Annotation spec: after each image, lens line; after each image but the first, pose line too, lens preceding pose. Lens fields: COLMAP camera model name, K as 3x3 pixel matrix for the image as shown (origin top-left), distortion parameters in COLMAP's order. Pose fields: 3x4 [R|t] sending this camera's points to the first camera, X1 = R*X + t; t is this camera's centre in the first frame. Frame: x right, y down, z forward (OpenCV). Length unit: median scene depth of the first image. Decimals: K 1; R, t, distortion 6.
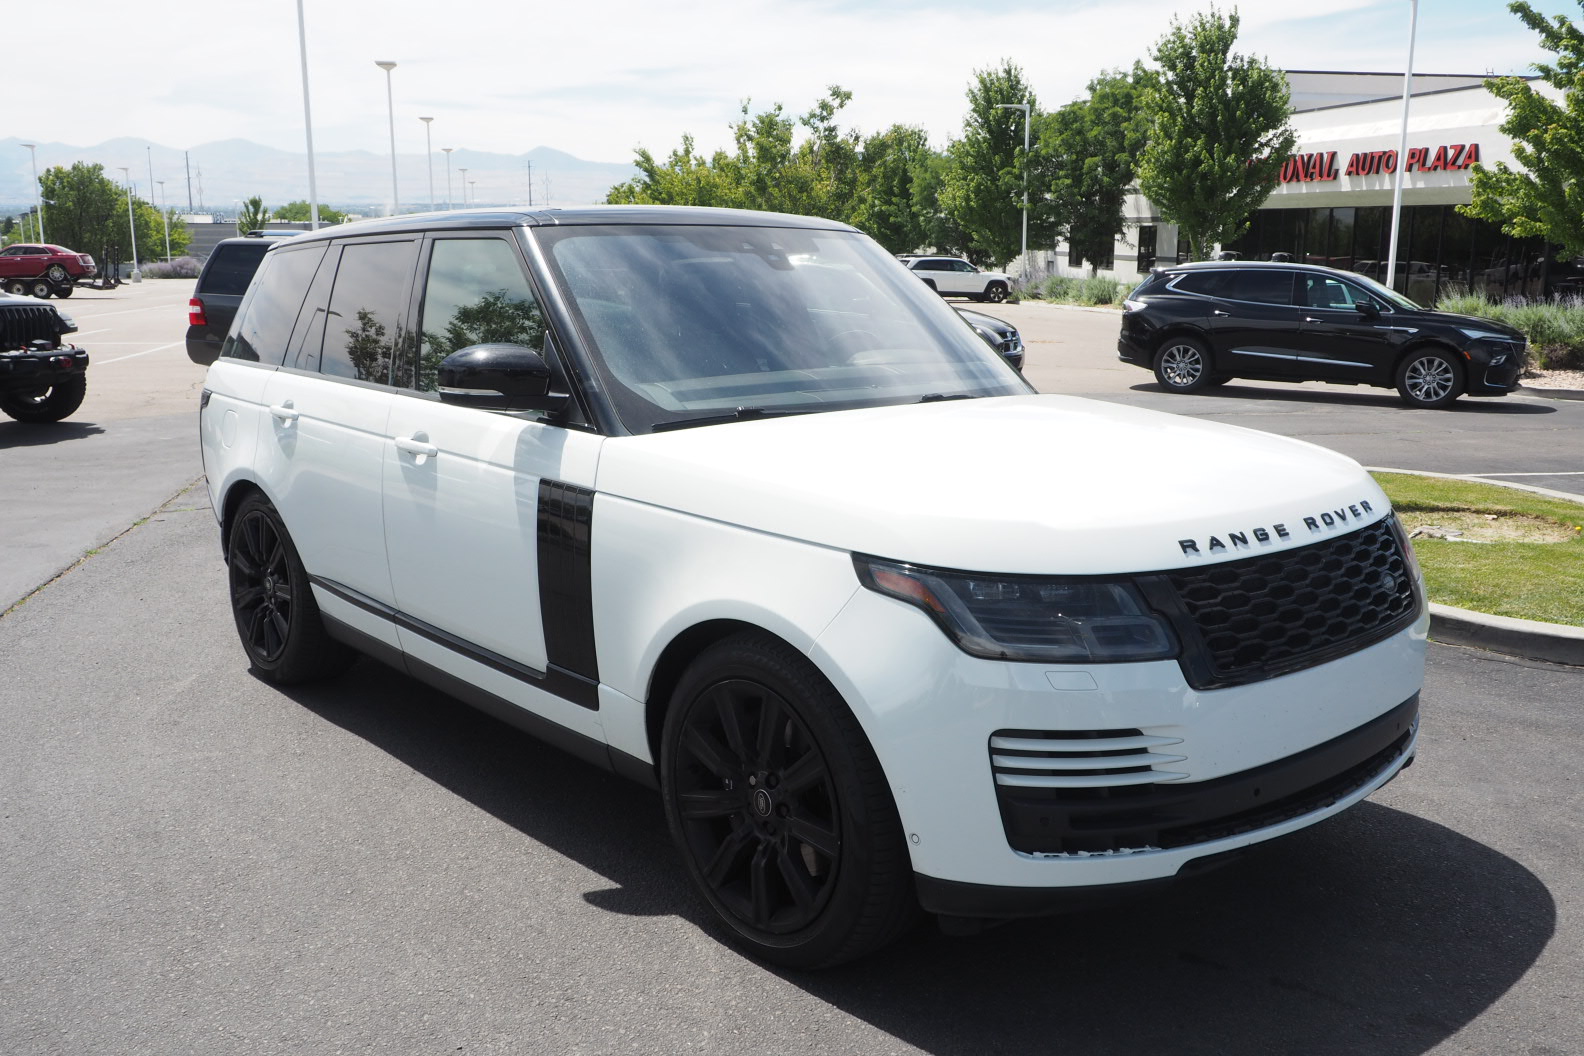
lens RADIAL K [[1396.9, 0, 815.6], [0, 1396.9, 542.7], [0, 0, 1]] dist [-0.020413, 0.006355]
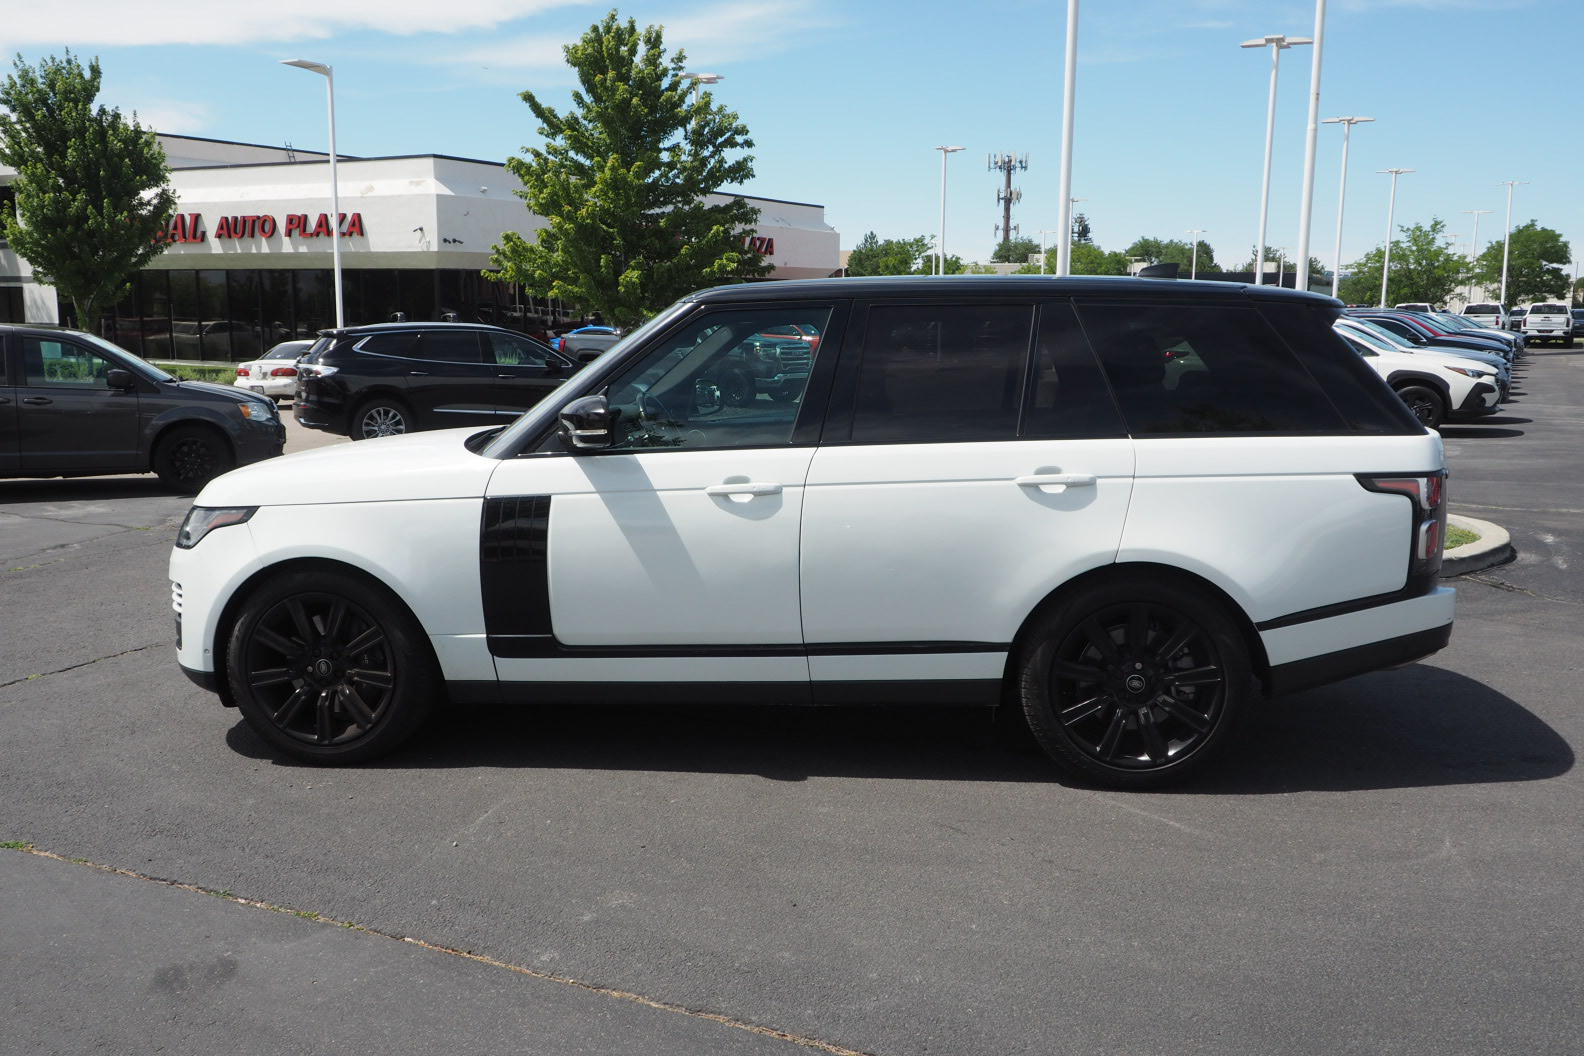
lens RADIAL K [[1396.9, 0, 819.7], [0, 1396.9, 499.1], [0, 0, 1]] dist [-0.020413, 0.006355]
pose [[0.631578, -0.105445, 0.768109, -0.139394], [0.161992, 0.986790, 0.002267, -0.014518], [-0.758201, 0.122995, 0.640316, 0.069680]]
